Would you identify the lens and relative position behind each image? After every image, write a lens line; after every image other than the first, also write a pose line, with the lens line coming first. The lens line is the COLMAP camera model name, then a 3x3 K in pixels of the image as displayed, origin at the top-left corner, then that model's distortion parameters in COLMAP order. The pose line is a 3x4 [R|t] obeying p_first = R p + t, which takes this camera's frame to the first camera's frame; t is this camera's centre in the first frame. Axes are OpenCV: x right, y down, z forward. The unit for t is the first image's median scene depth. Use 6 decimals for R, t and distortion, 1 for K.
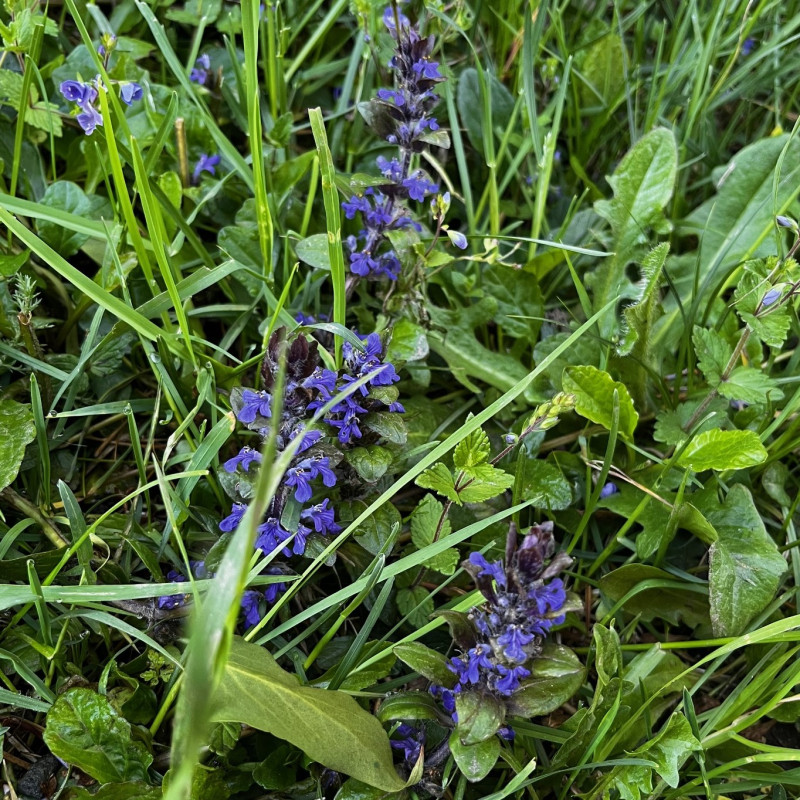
lens RADIAL K [[963.7, 0, 400.0], [0, 963.7, 400.0], [0, 0, 1]] dist [0.078006, -0.015896]
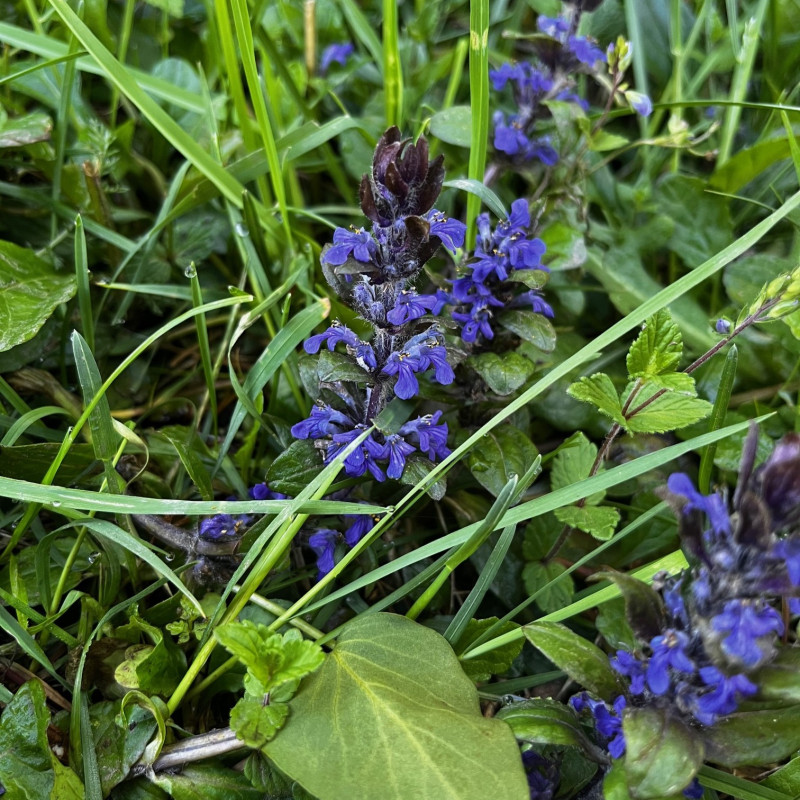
lens RADIAL K [[752.5, 0, 400.0], [0, 752.5, 400.0], [0, 0, 1]] dist [0.107803, -0.166579]
pose [[0.985734, 0.069842, -0.153133, -0.019177], [-0.085525, 0.991471, -0.098336, 0.153178], [0.144959, 0.110030, 0.983301, 0.439316]]
